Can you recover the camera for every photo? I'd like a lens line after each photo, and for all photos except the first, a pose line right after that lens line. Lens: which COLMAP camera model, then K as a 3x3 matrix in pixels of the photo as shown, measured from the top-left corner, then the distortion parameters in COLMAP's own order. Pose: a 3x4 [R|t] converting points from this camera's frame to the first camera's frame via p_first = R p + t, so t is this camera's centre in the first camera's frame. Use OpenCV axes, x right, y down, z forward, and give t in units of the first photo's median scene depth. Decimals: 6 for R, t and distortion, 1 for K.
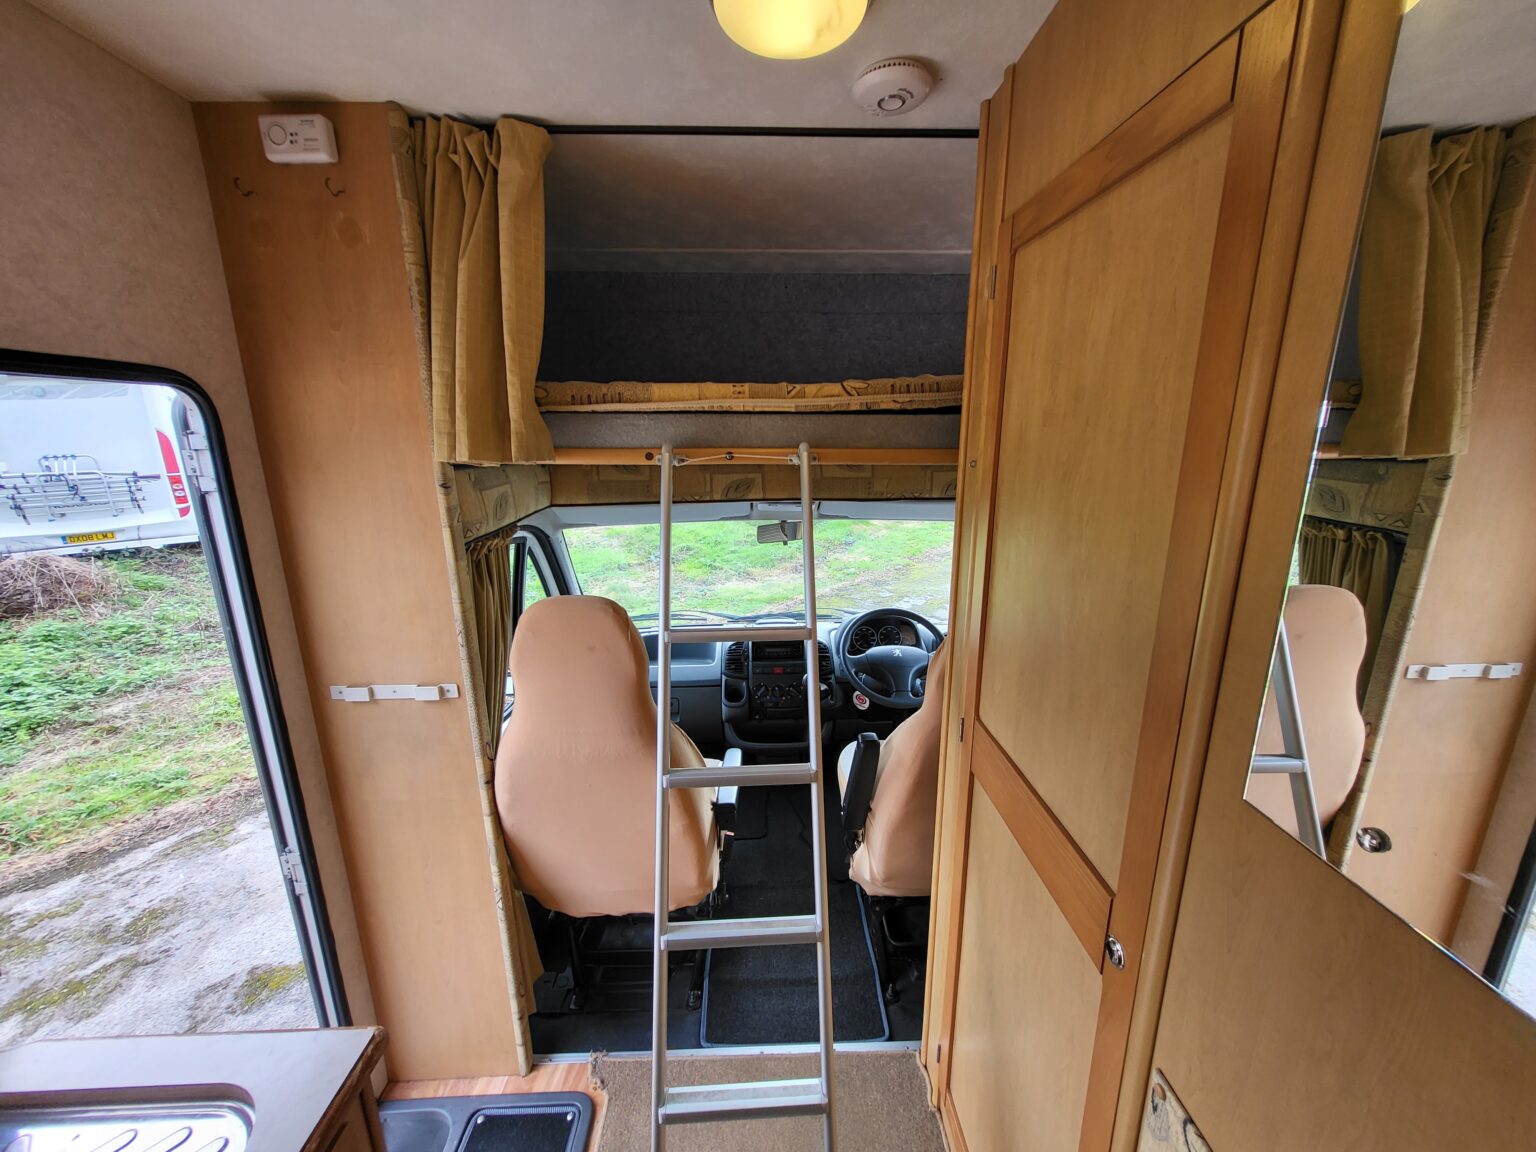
lens RADIAL K [[604.4, 0, 772.0], [0, 604.4, 576.8], [0, 0, 1]] dist [-0.000950, -0.000018]
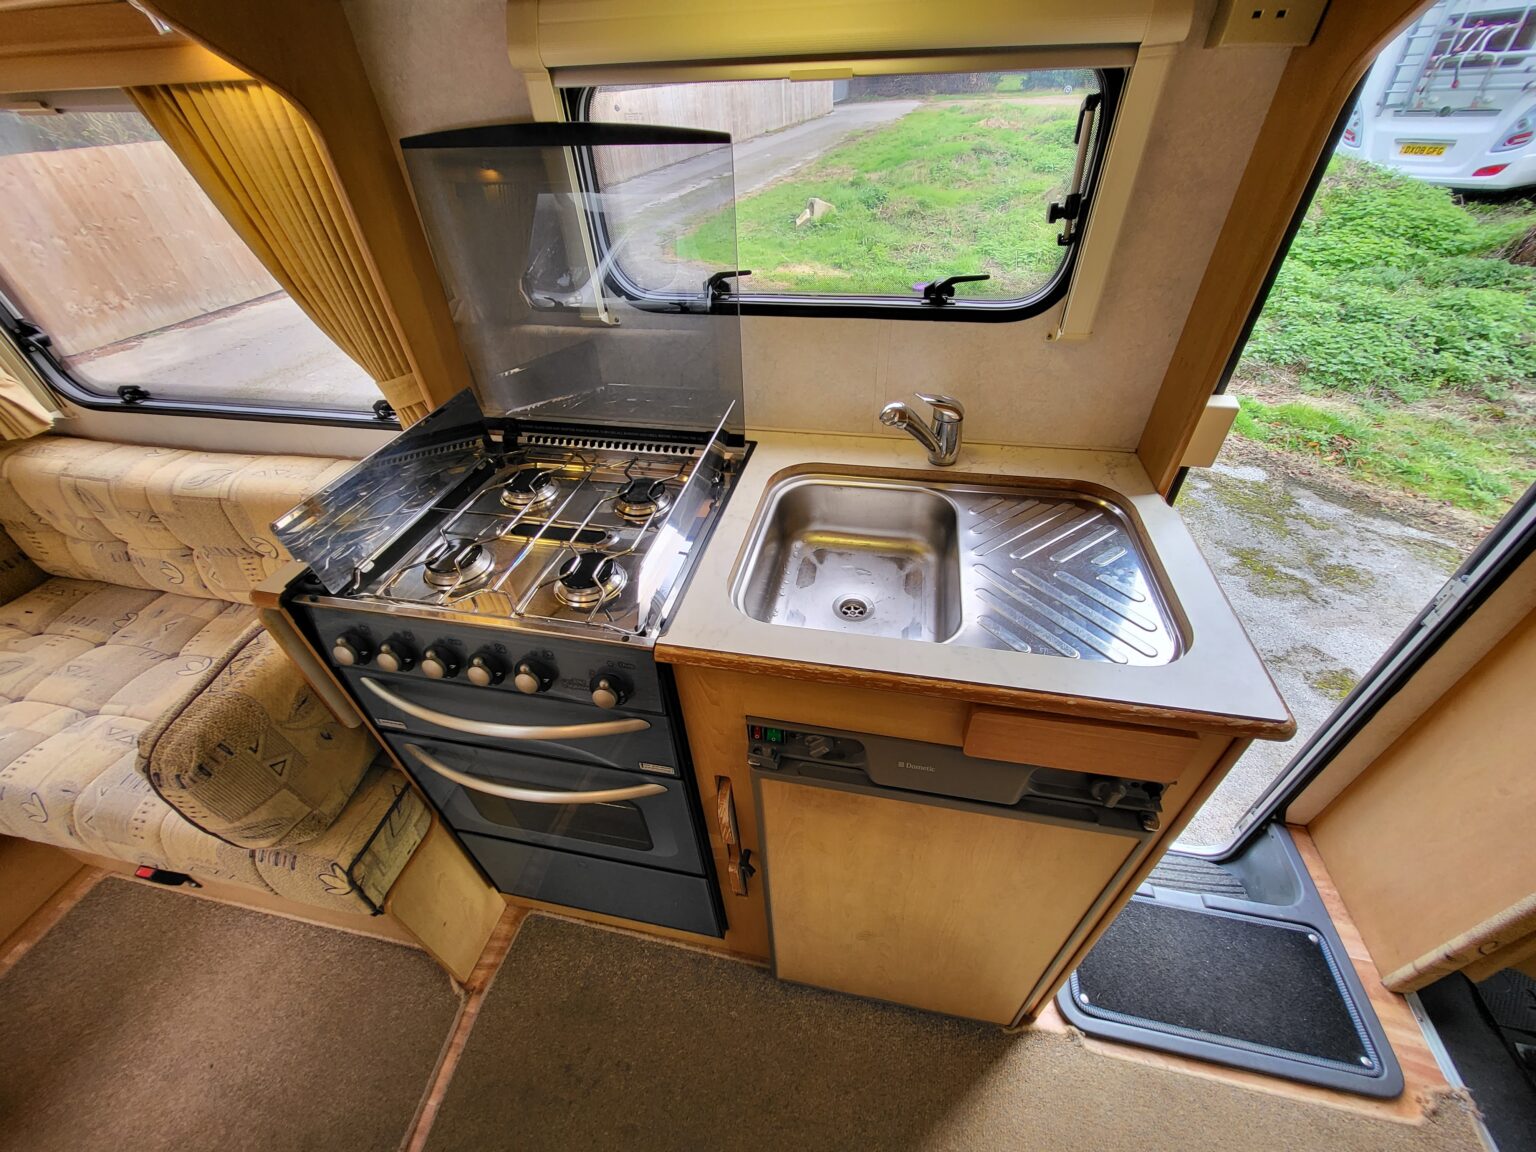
lens RADIAL K [[604.4, 0, 780.4], [0, 604.4, 573.8], [0, 0, 1]] dist [-0.000950, -0.000018]
pose [[-0.220133, 0.634162, -0.741202, 0.003728], [-0.198175, 0.714921, 0.670534, 0.029736], [0.955127, 0.294494, -0.031702, 0.048661]]
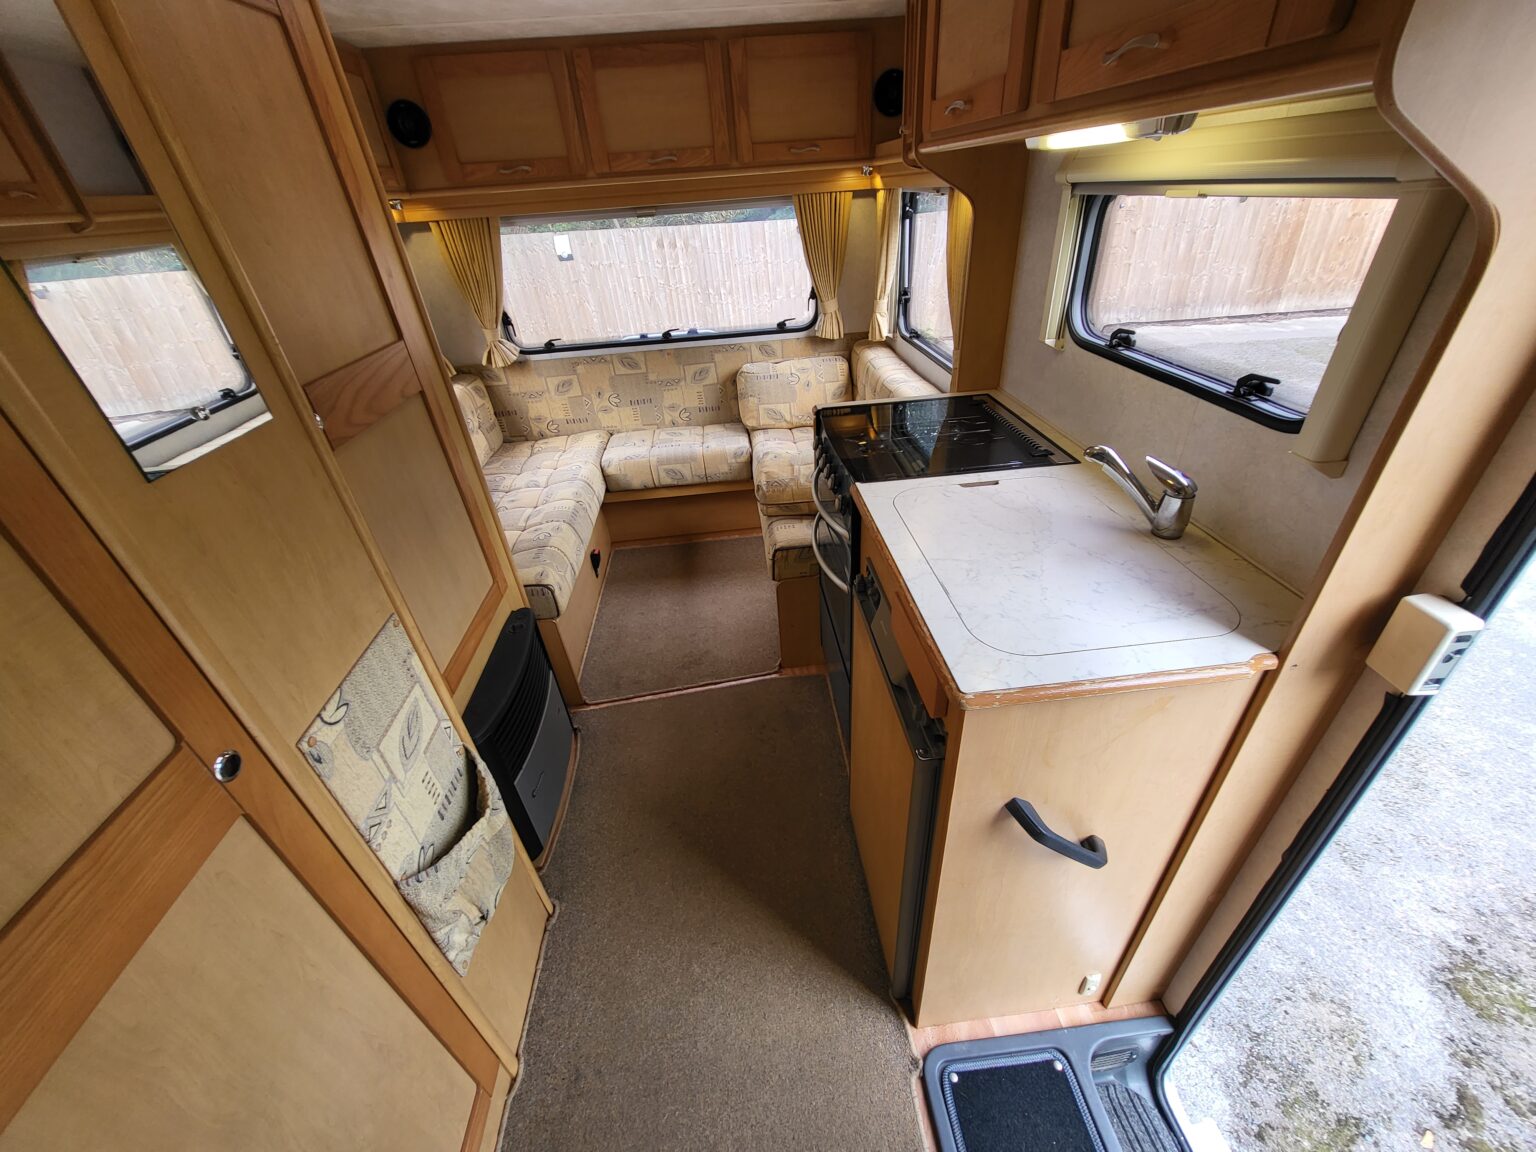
lens RADIAL K [[604.4, 0, 773.1], [0, 604.4, 571.9], [0, 0, 1]] dist [-0.000950, -0.000018]
pose [[-0.995410, 0.094060, -0.017669, -0.057074], [0.052574, 0.691689, 0.720279, -0.045141], [0.079971, 0.716044, -0.693459, 0.302218]]
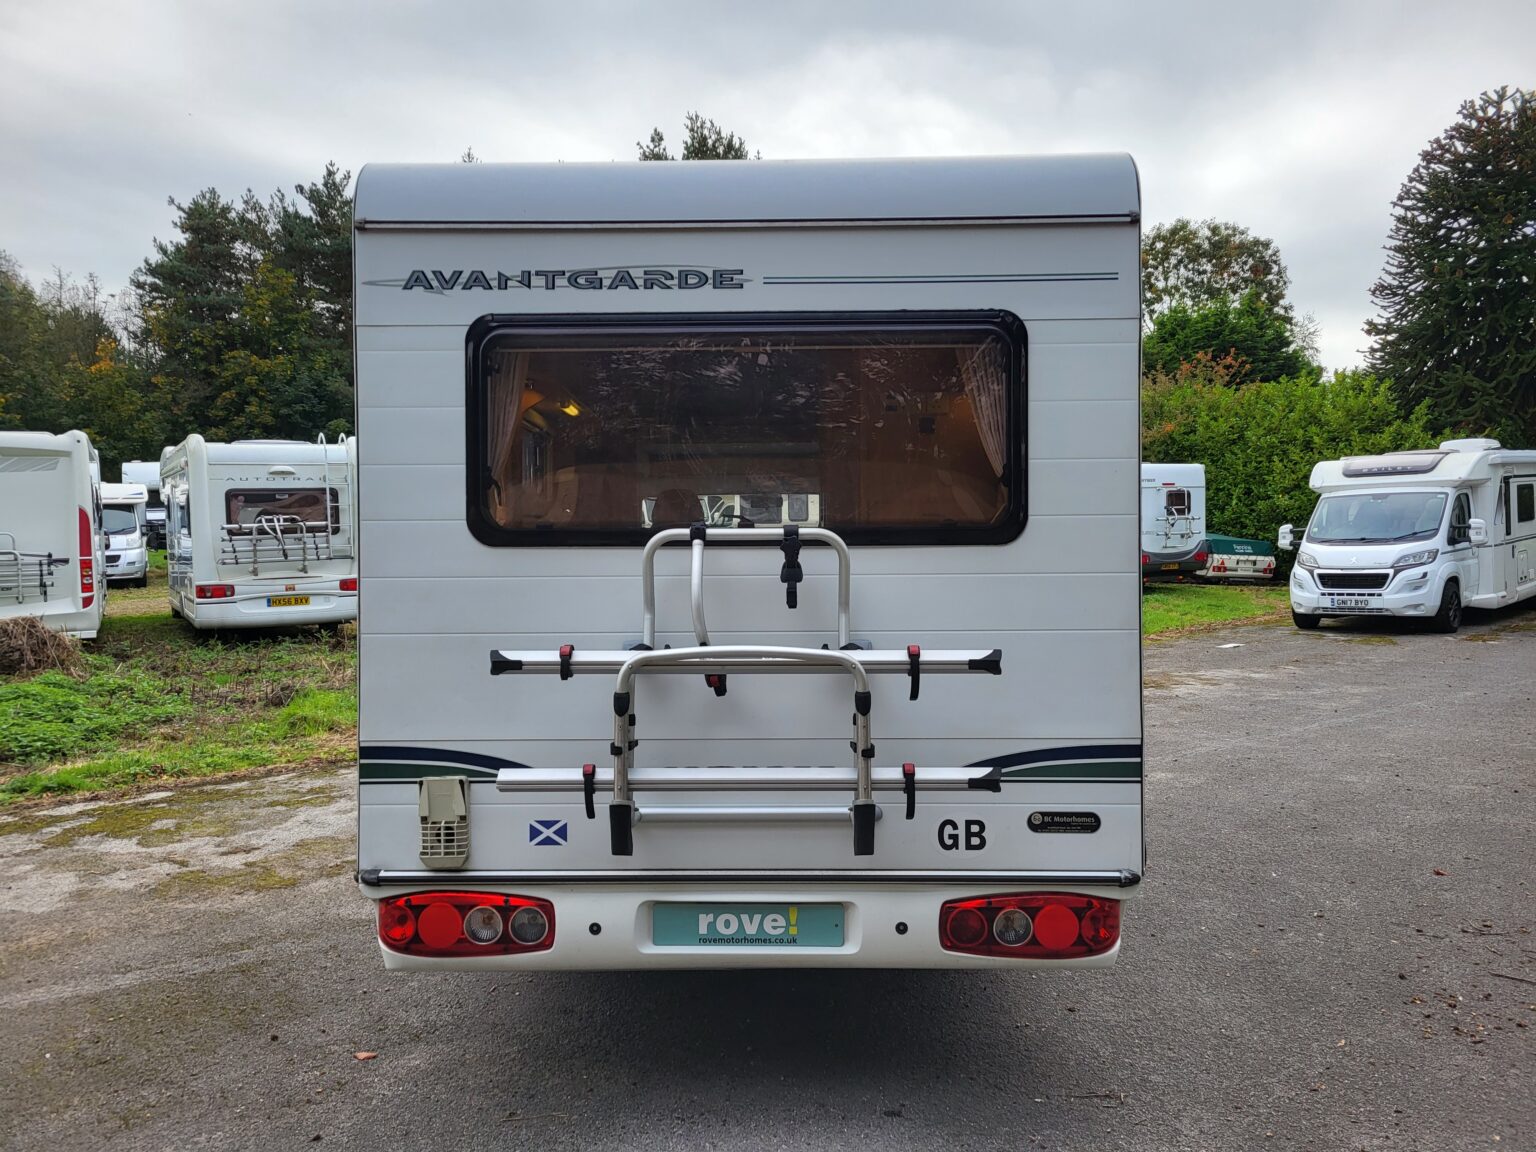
lens RADIAL K [[1197.9, 0, 771.0], [0, 1197.9, 575.8], [0, 0, 1]] dist [0.023658, 0.002639]
pose [[0.998353, -0.001457, -0.057356, 0.200899], [-0.011650, 0.973703, -0.227522, 0.586633], [0.056179, 0.227815, 0.972082, -1.524348]]
